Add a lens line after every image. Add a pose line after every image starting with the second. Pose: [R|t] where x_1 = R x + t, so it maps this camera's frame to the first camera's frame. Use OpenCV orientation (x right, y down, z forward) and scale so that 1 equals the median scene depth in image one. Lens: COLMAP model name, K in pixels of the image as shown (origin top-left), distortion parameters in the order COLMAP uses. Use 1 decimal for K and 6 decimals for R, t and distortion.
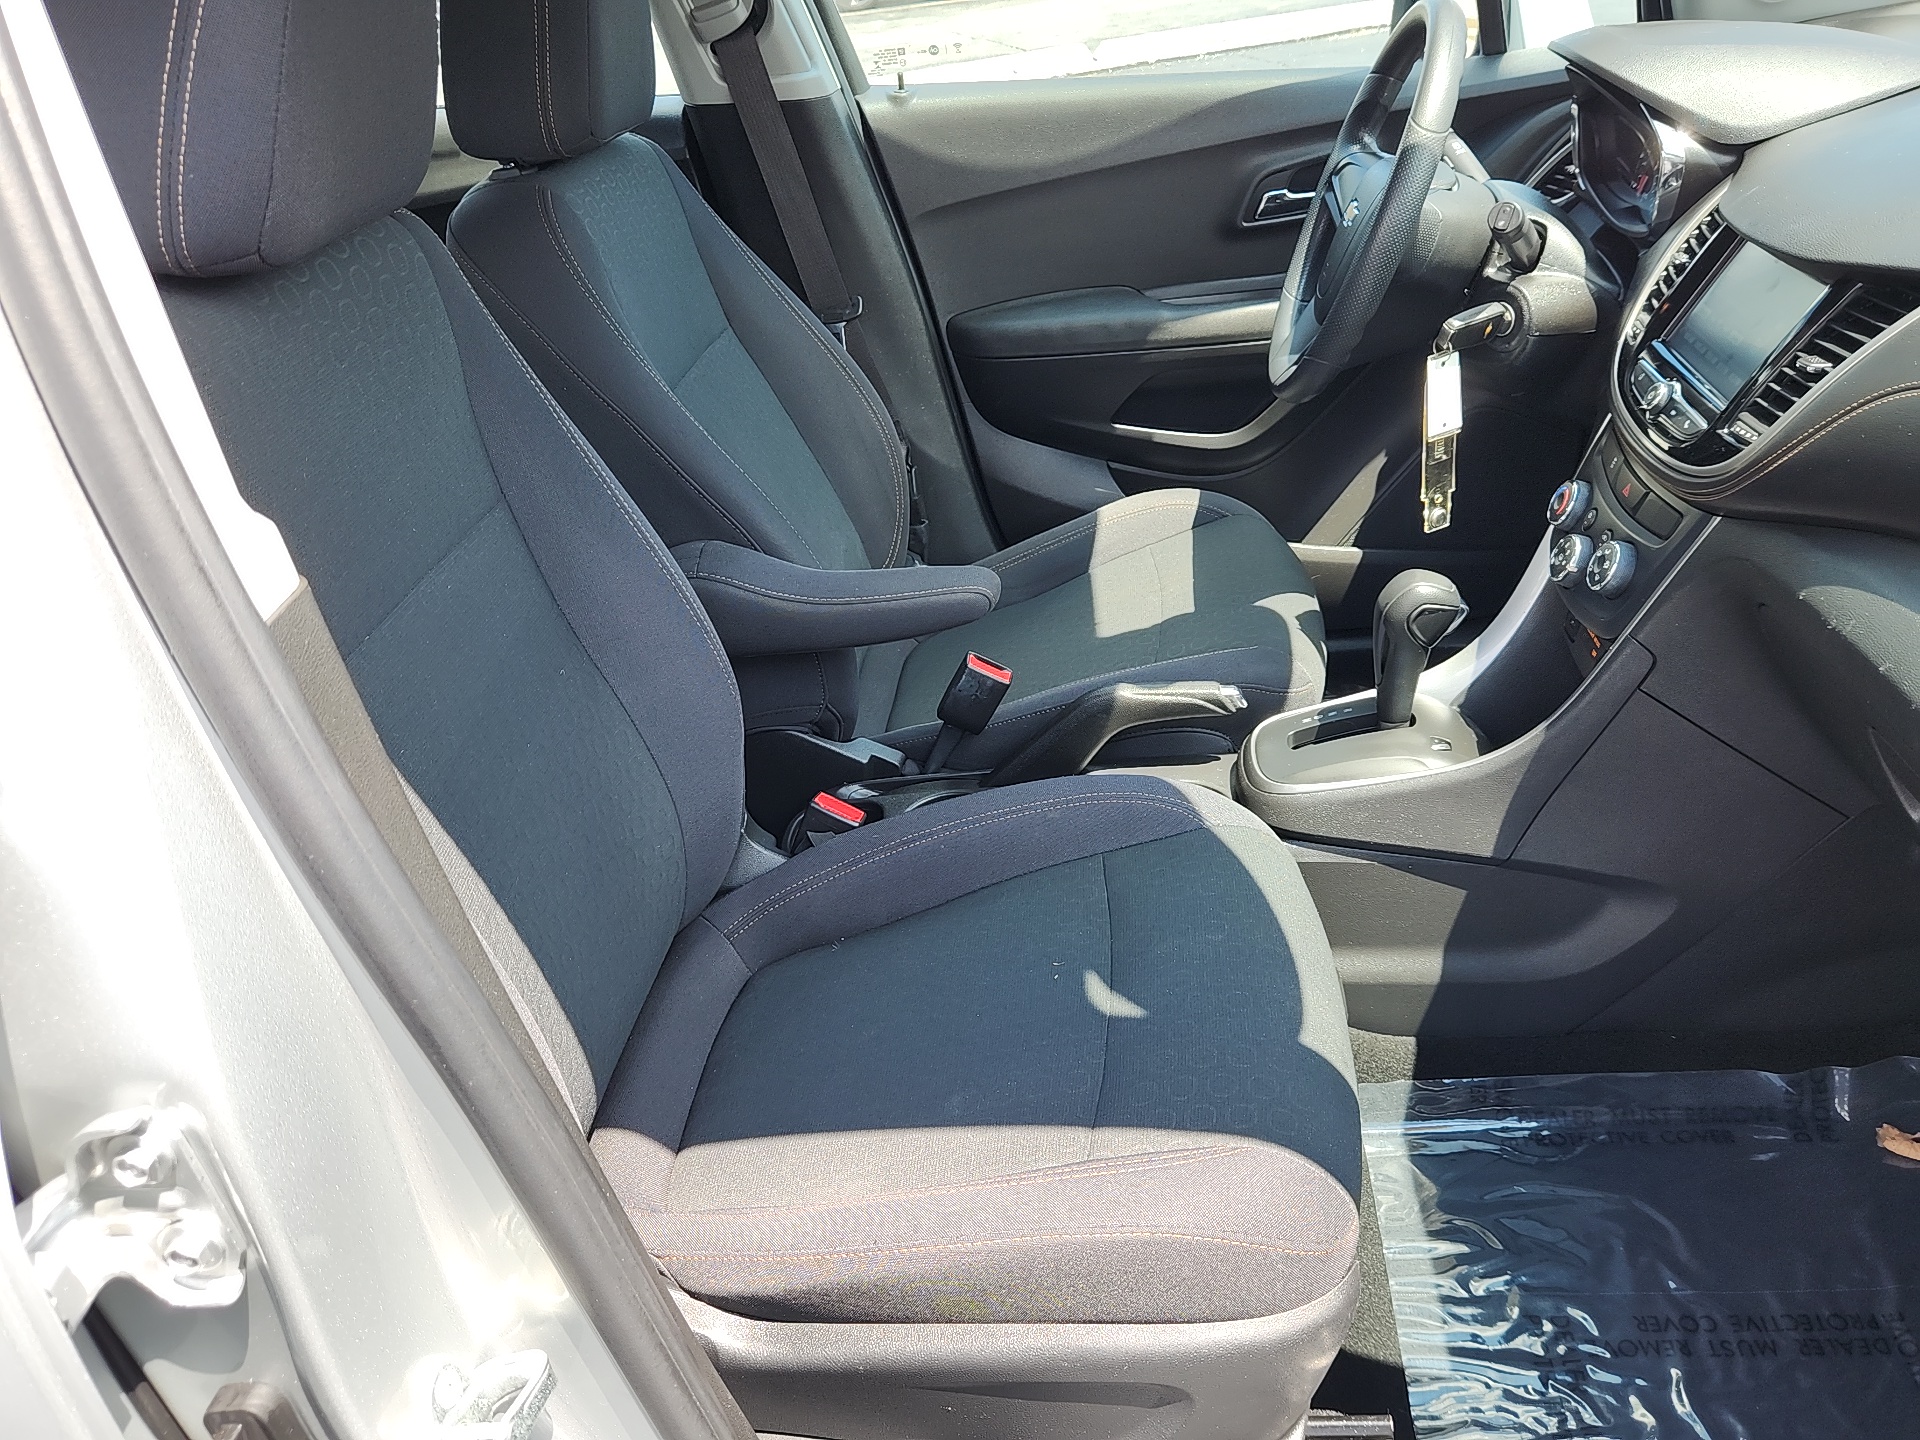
lens RADIAL K [[1871.4, 0, 948.7], [0, 1871.4, 717.2], [0, 0, 1]] dist [0.103040, -0.142330]
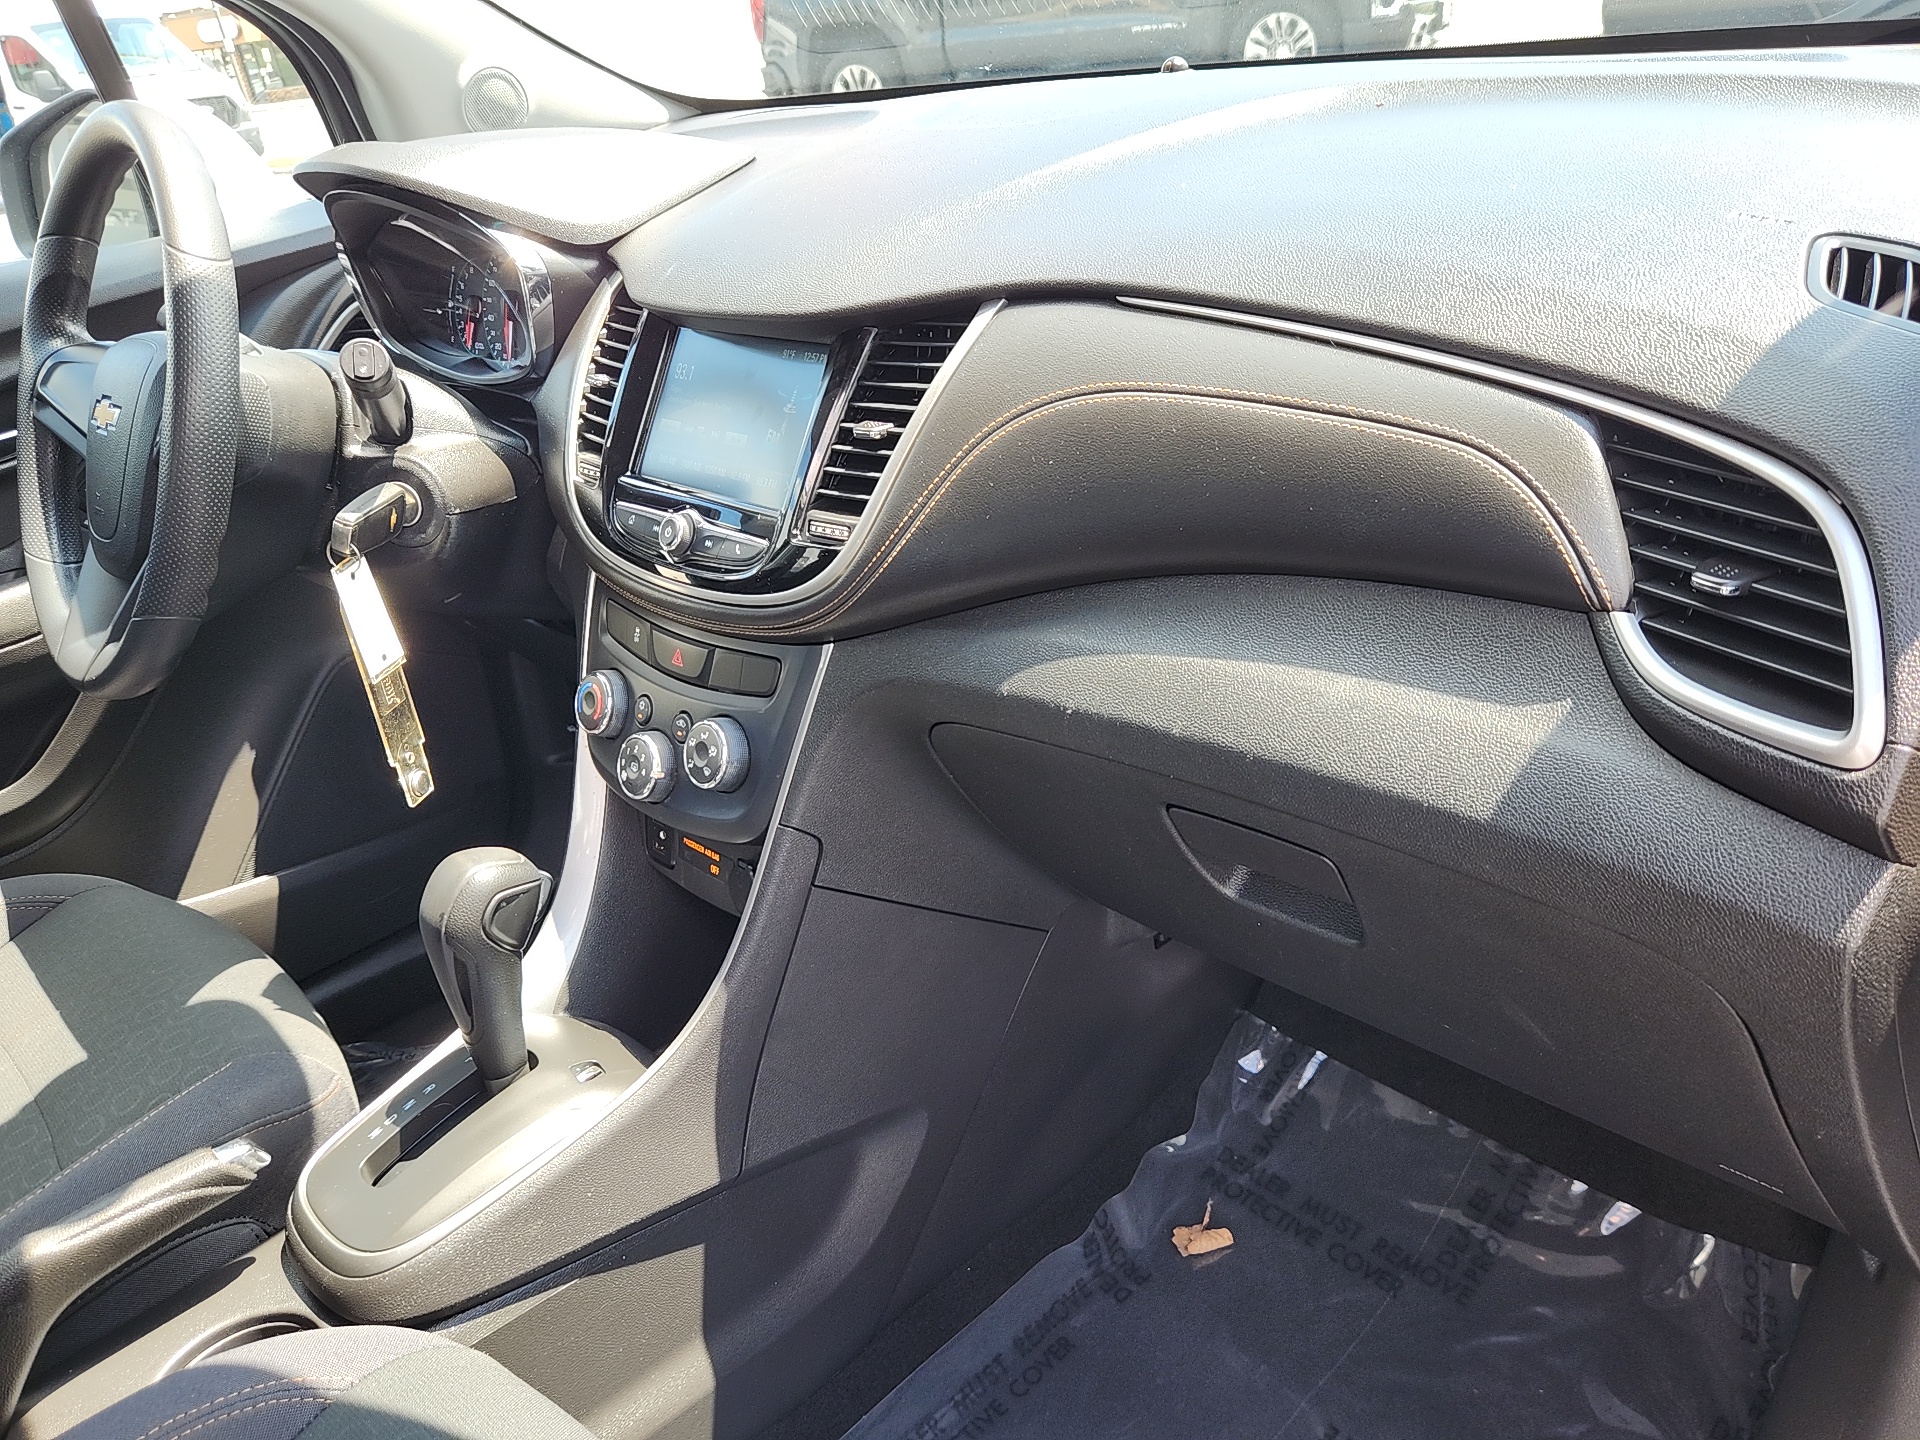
lens RADIAL K [[1497.3, 0, 1000.5], [0, 1497.3, 712.1], [0, 0, 1]] dist [0.076556, -0.082949]
pose [[0.641092, -0.289821, 0.710637, 0.001028], [0.395448, 0.918317, 0.017772, -0.056788], [-0.657740, 0.269627, 0.703334, 0.471370]]
